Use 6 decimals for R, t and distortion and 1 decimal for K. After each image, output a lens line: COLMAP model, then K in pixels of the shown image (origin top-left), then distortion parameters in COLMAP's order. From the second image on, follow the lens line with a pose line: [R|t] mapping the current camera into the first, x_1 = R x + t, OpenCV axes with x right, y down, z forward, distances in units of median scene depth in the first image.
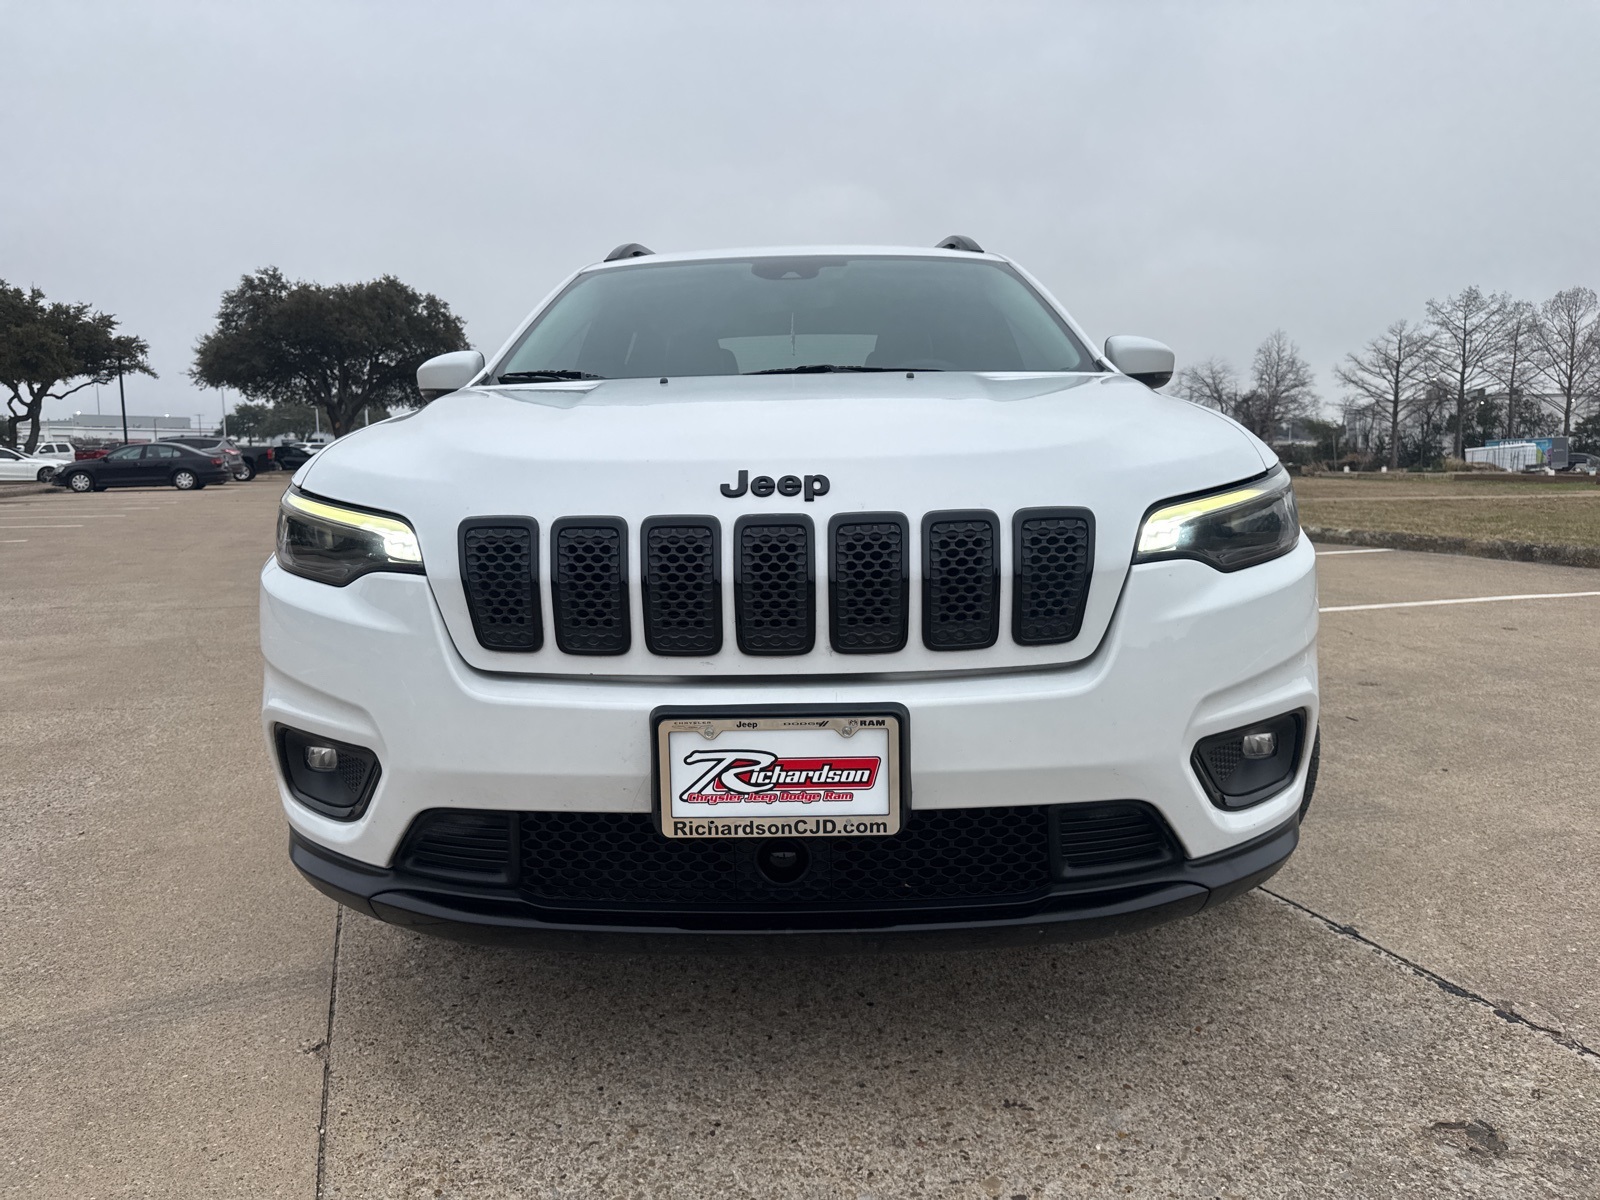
lens RADIAL K [[1152.9, 0, 811.2], [0, 1152.9, 556.0], [0, 0, 1]] dist [0.037428, -0.049529]
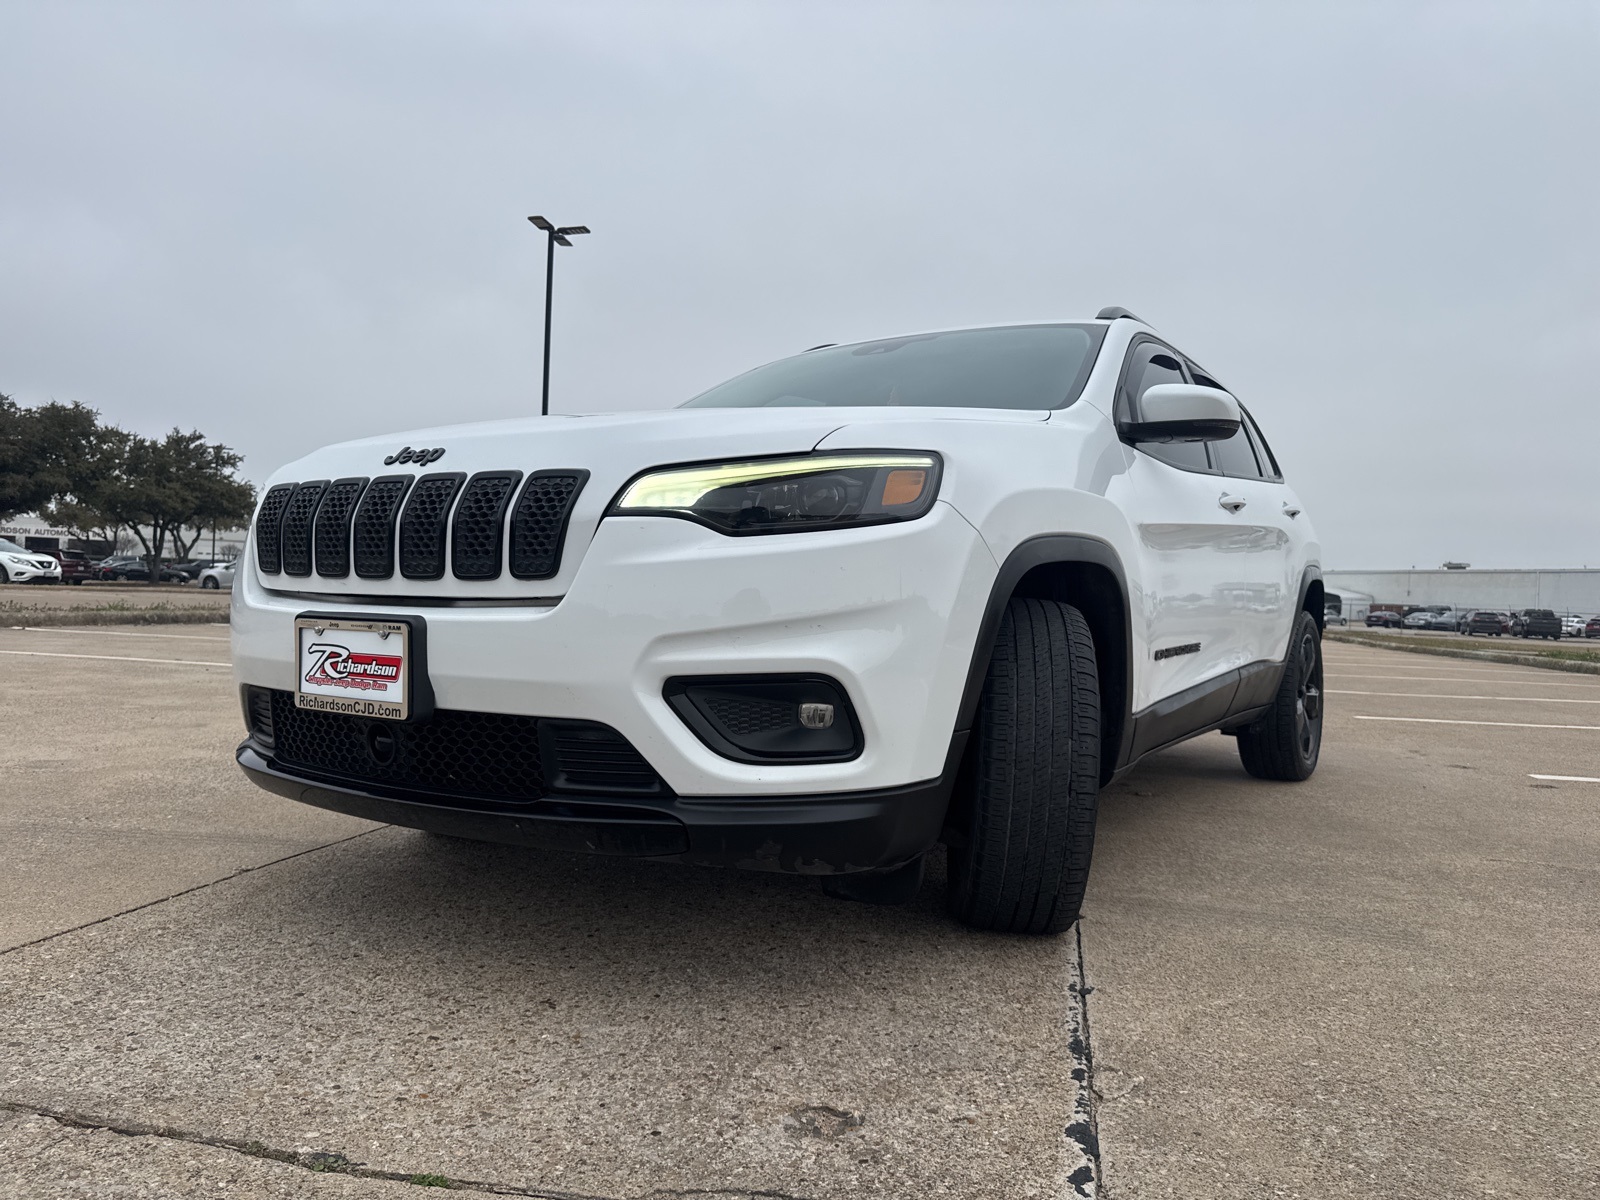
lens RADIAL K [[1152.9, 0, 806.9], [0, 1152.9, 590.1], [0, 0, 1]] dist [0.037428, -0.049529]
pose [[0.839745, 0.035247, -0.541836, 1.113068], [-0.091540, 0.992798, -0.077287, 0.157766], [0.535209, 0.114501, 0.836923, 0.165460]]
